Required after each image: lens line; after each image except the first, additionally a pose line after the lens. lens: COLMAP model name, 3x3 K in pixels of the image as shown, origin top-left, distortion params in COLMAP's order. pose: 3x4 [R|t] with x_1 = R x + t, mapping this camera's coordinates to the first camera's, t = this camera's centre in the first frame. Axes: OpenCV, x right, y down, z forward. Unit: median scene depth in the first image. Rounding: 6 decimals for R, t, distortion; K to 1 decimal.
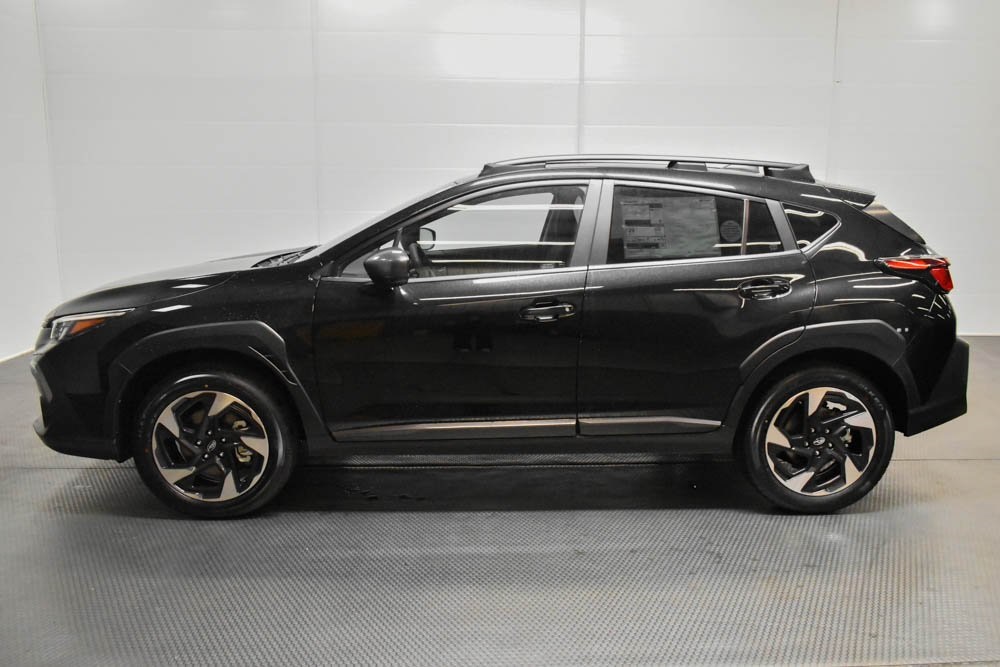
lens RADIAL K [[784.6, 0, 500.0], [0, 784.6, 333.5], [0, 0, 1]] dist [-0.007316, -0.002029]
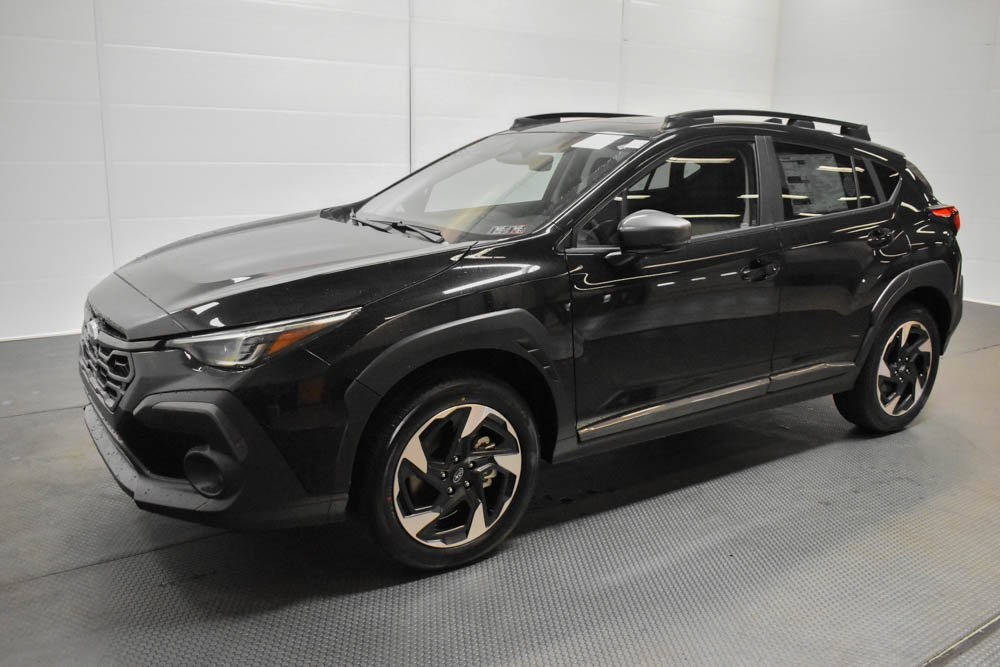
lens RADIAL K [[817.6, 0, 500.0], [0, 817.6, 333.5], [0, 0, 1]] dist [0.037752, -0.000375]
pose [[0.844879, -0.108303, 0.523879, -0.732052], [0.079583, 0.993841, 0.077112, -0.054656], [-0.529004, -0.023459, 0.848295, 0.289179]]
